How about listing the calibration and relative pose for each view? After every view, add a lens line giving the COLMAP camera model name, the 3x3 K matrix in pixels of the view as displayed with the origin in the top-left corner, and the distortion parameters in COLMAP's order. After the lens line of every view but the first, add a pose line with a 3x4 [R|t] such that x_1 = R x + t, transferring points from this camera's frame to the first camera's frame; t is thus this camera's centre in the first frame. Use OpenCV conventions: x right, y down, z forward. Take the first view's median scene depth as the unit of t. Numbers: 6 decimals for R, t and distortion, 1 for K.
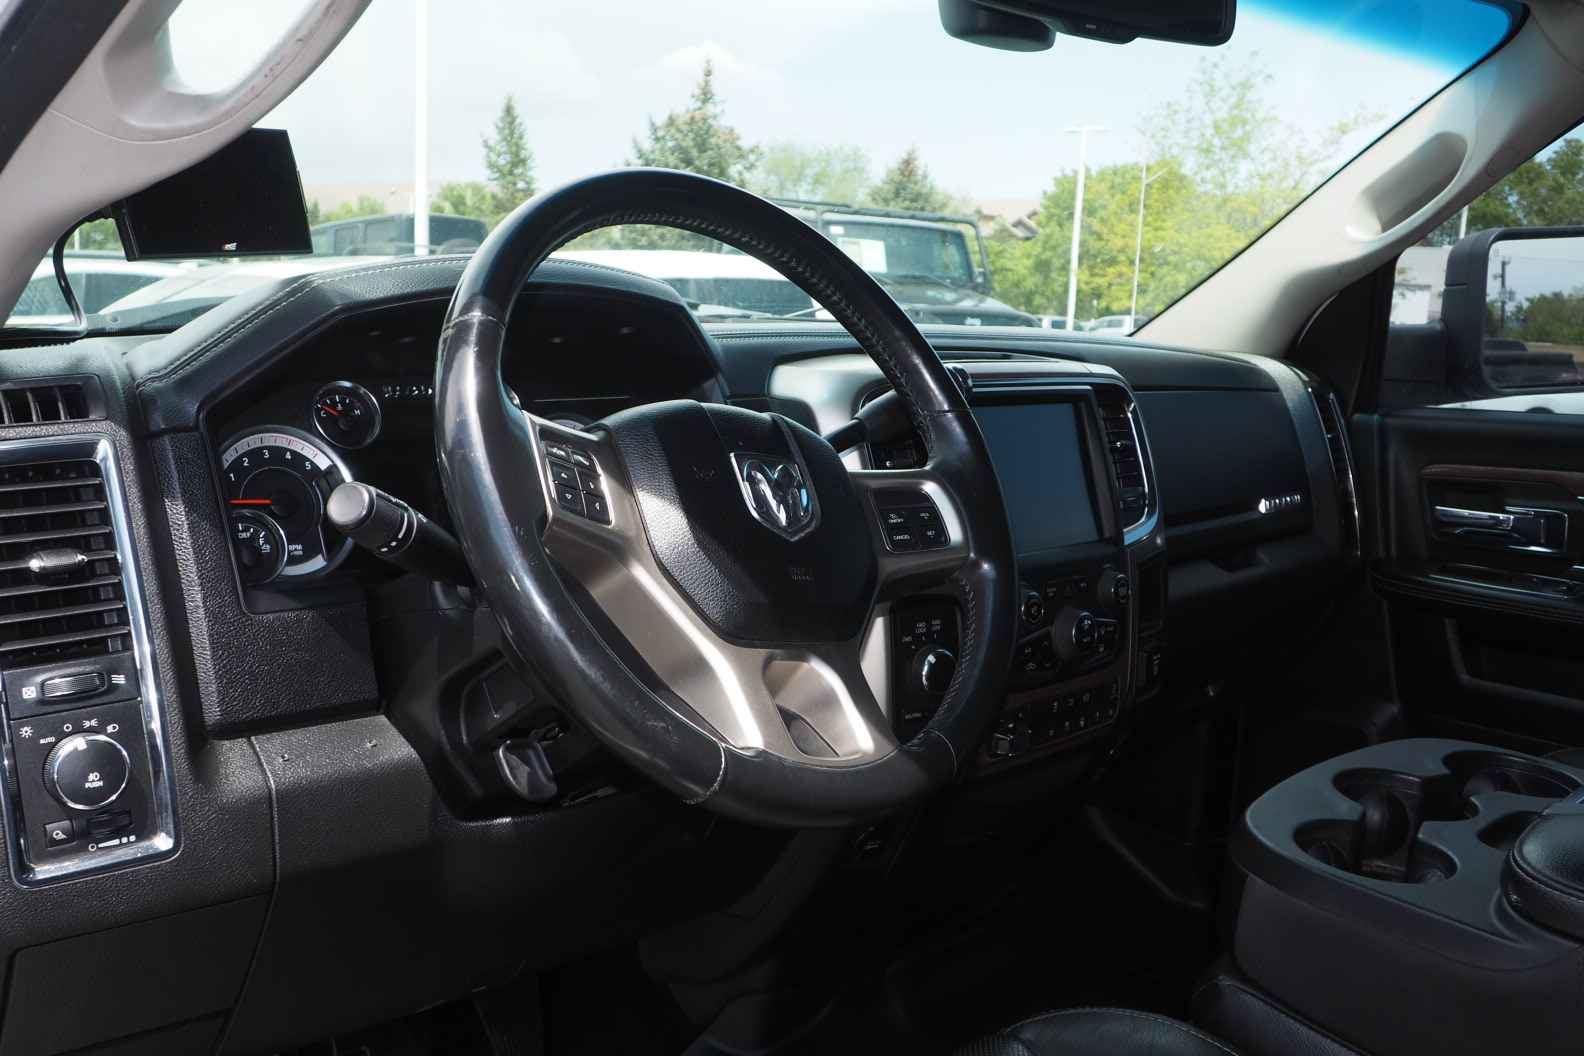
lens RADIAL K [[1484.0, 0, 792.0], [0, 1484.0, 528.0], [0, 0, 1]] dist [-0.014416, 0.000294]
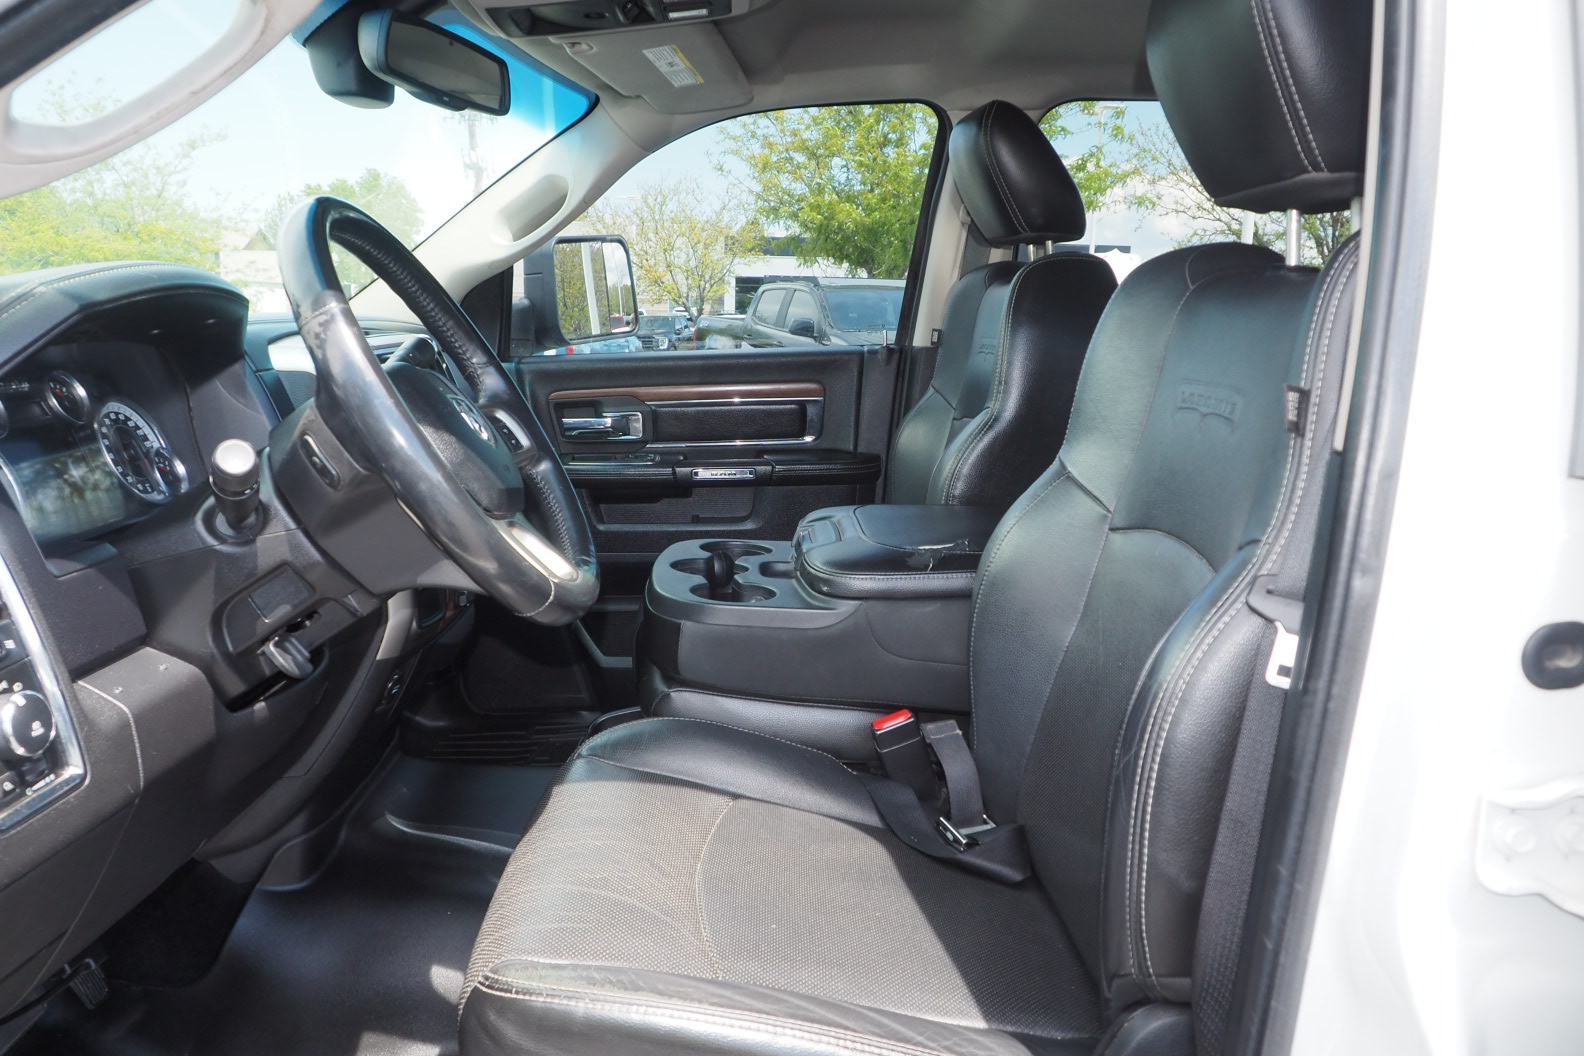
lens RADIAL K [[1281.7, 0, 794.7], [0, 1281.7, 535.5], [0, 0, 1]] dist [0.001669, -0.184883]
pose [[0.645622, -0.166132, 0.745368, -0.413910], [0.135730, 0.985473, 0.102081, 0.001797], [-0.751498, 0.035263, 0.658792, -0.047212]]
